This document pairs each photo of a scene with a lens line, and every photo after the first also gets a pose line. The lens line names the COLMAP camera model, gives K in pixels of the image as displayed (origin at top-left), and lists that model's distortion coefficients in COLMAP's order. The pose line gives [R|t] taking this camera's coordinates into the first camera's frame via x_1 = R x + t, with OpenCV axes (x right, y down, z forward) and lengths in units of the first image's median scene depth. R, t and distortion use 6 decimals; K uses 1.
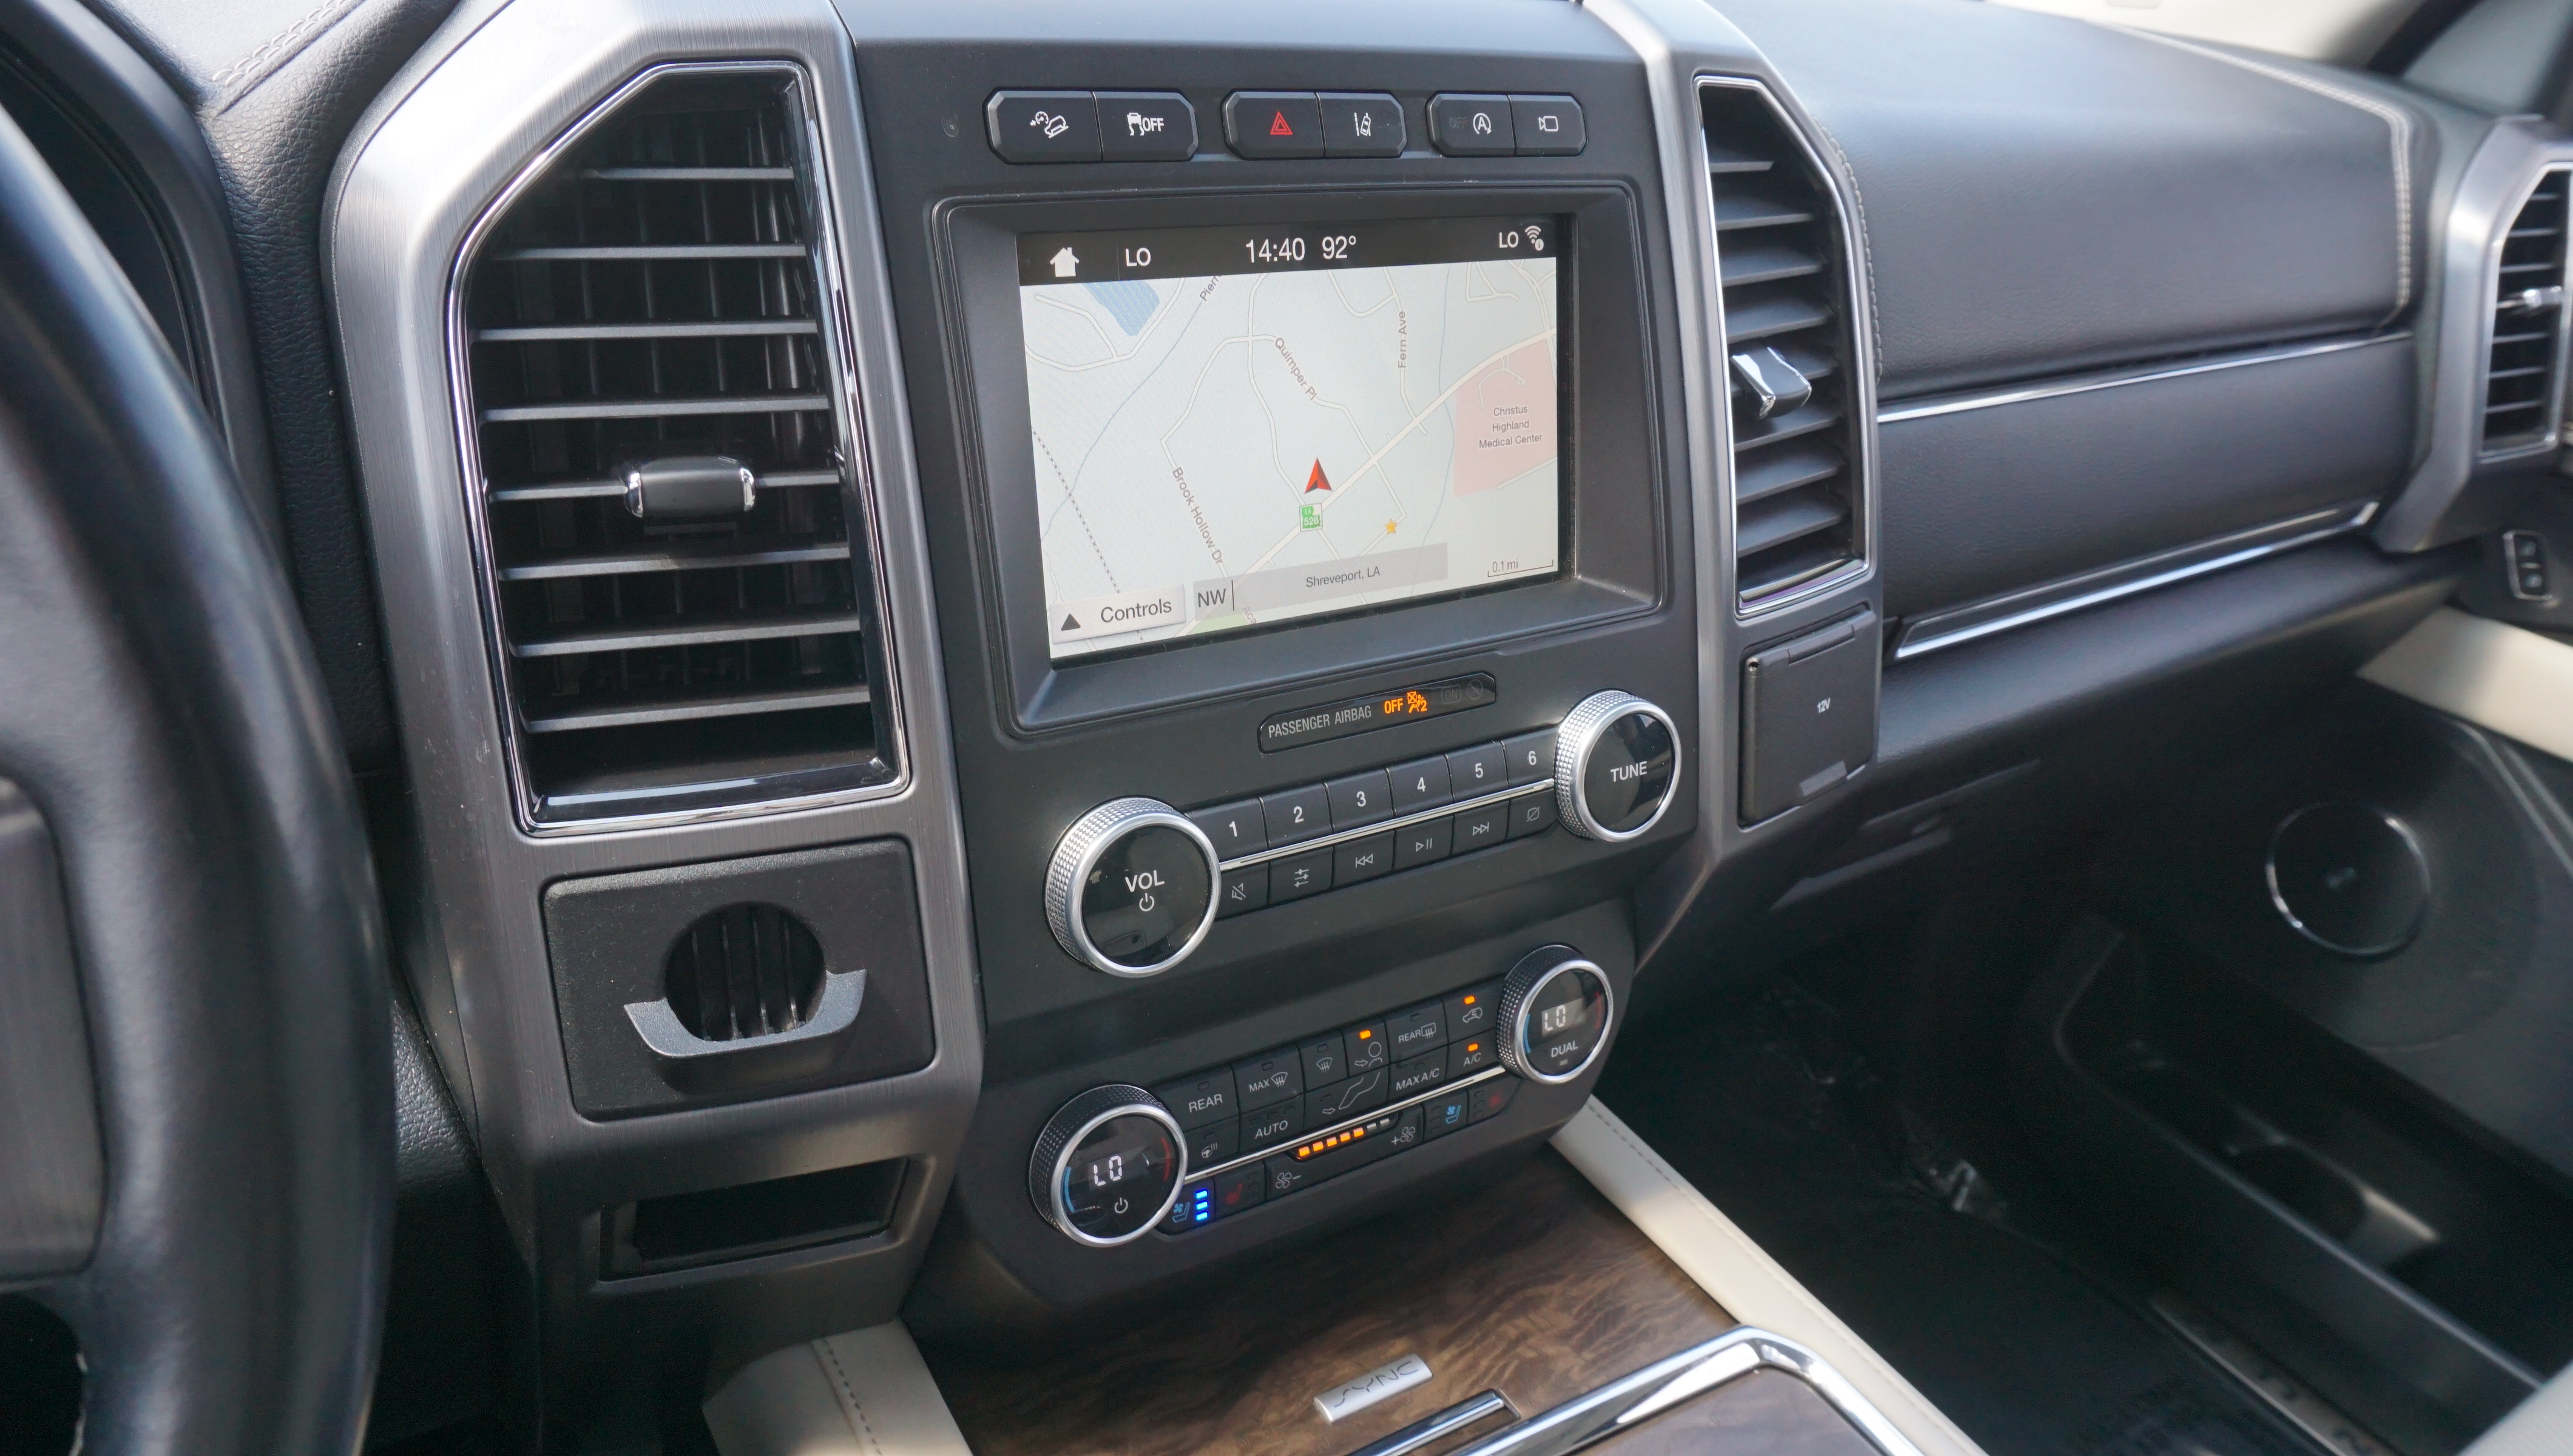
lens RADIAL K [[1734.3, 0, 1286.5], [0, 1734.3, 728.0], [0, 0, 1]] dist [-0.032730, 0.038641]
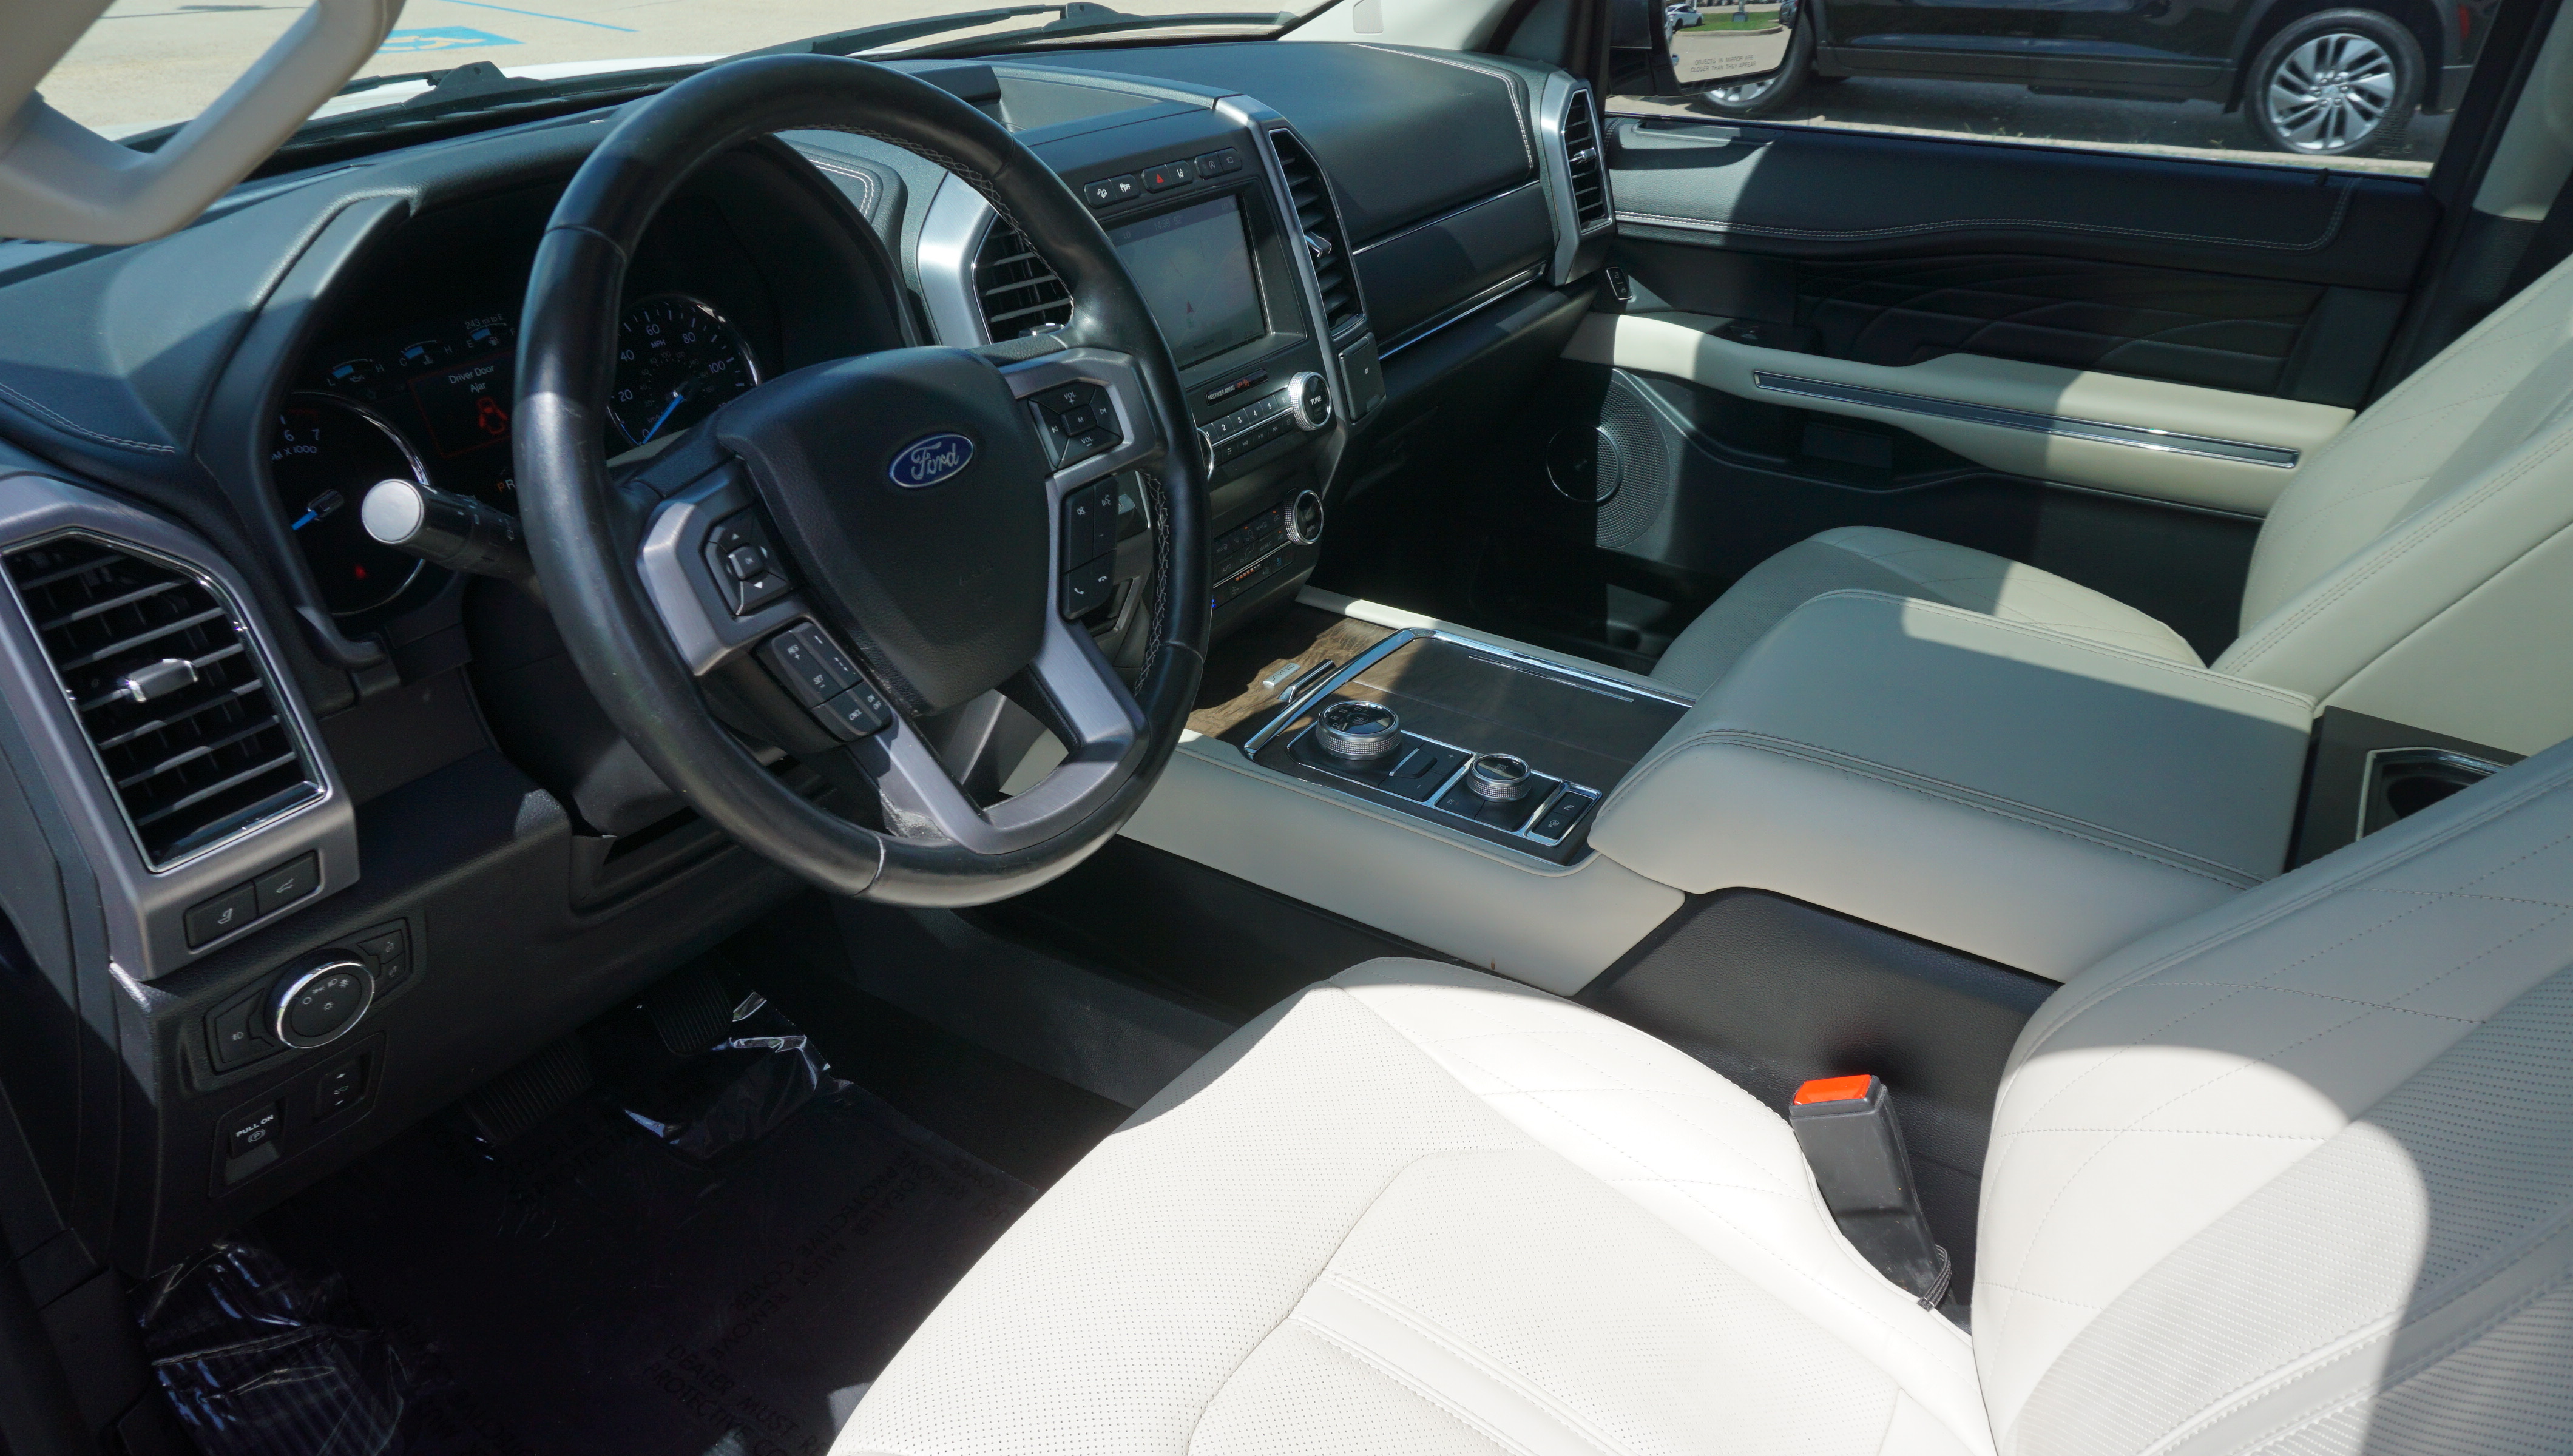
lens RADIAL K [[1699.9, 0, 1279.7], [0, 1699.9, 764.6], [0, 0, 1]] dist [-0.068964, 0.049930]
pose [[0.899409, -0.282963, 0.333158, -0.932417], [0.265957, 0.959129, 0.096634, 0.316148], [-0.346886, 0.001693, 0.937906, -1.488193]]
